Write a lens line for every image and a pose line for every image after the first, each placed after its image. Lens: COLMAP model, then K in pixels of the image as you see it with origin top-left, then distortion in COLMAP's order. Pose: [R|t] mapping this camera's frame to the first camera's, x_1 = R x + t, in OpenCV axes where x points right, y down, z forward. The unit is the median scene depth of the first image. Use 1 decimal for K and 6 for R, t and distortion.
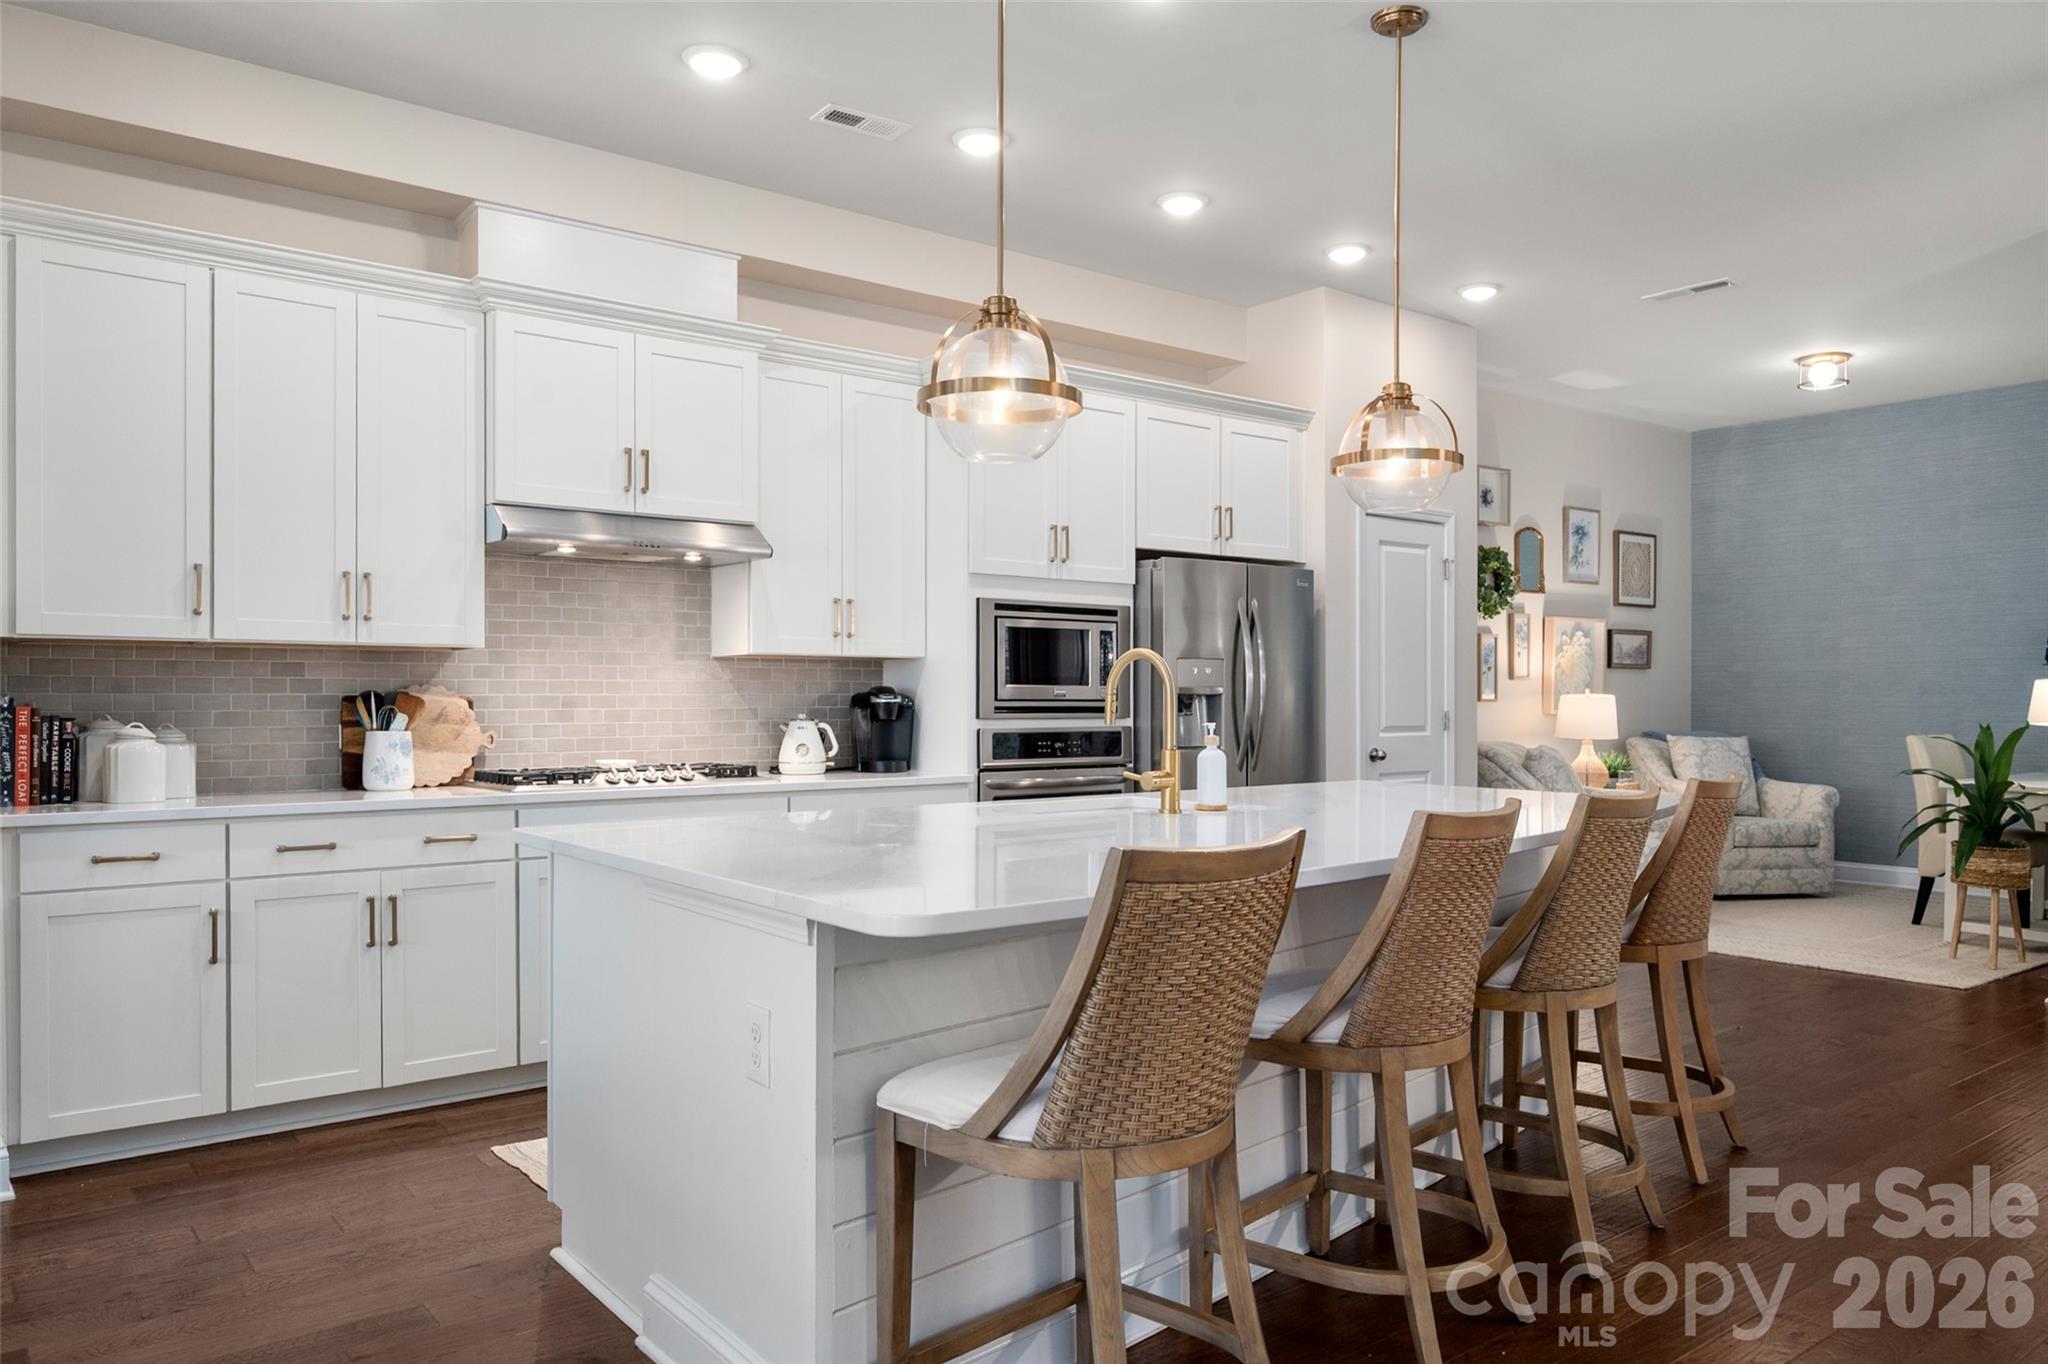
lens RADIAL K [[1366.3, 0, 1022.4], [0, 1366.3, 690.7], [0, 0, 1]] dist [-0.001984, 0.000064]
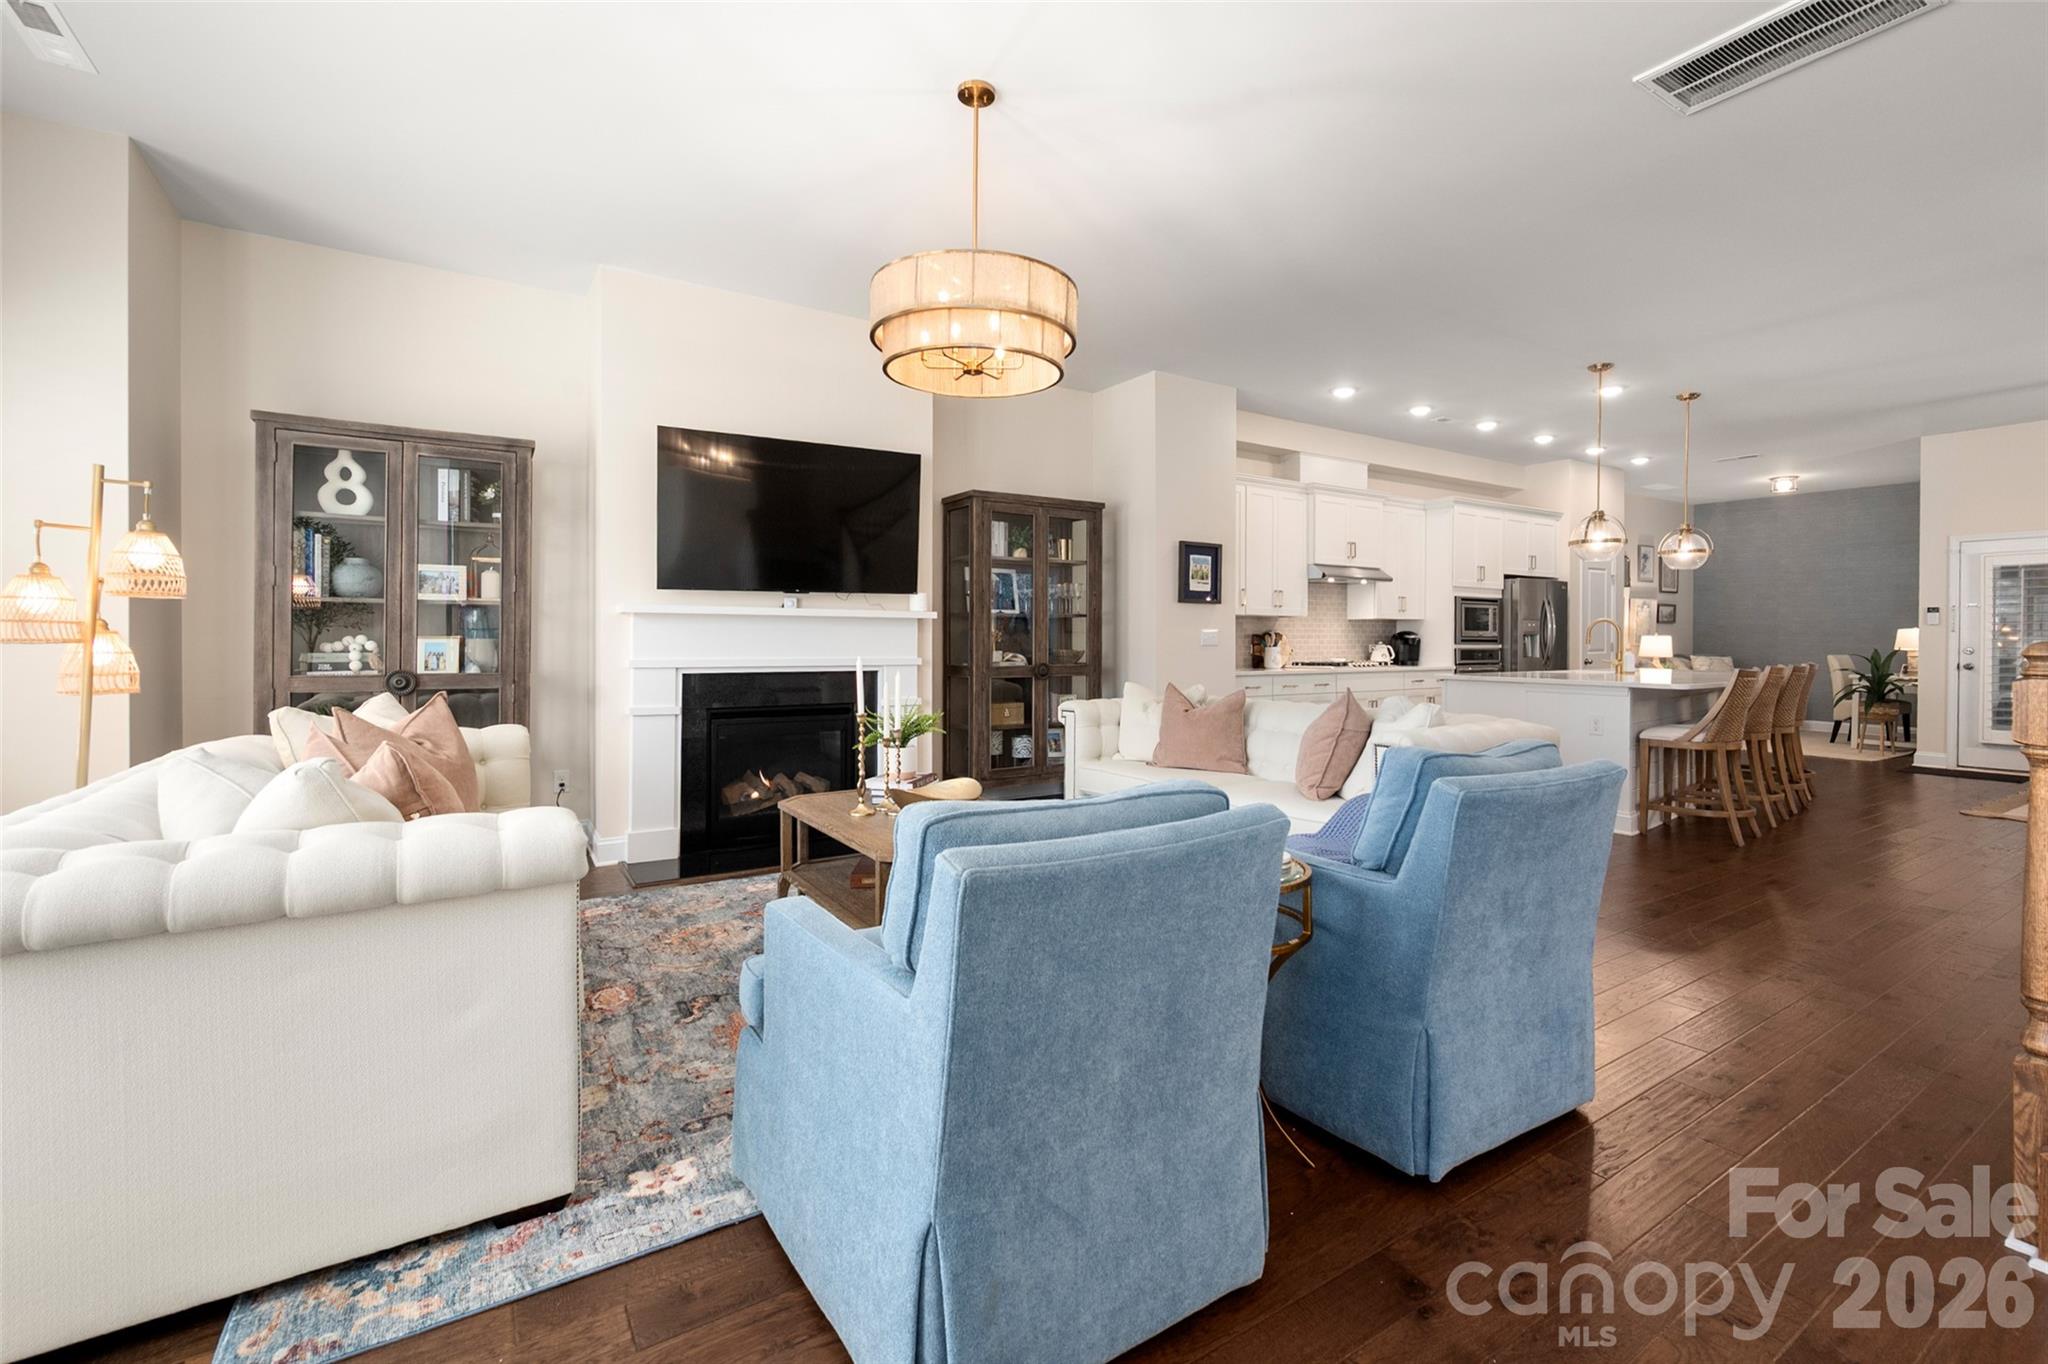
lens RADIAL K [[894.0, 0, 1015.5], [0, 894.0, 635.2], [0, 0, 1]] dist [-0.002913, -0.000176]
pose [[0.996025, 0.002592, -0.089035, -0.652916], [-0.002475, 0.999996, 0.001428, 0.003539], [0.089038, -0.001202, 0.996028, -0.665861]]
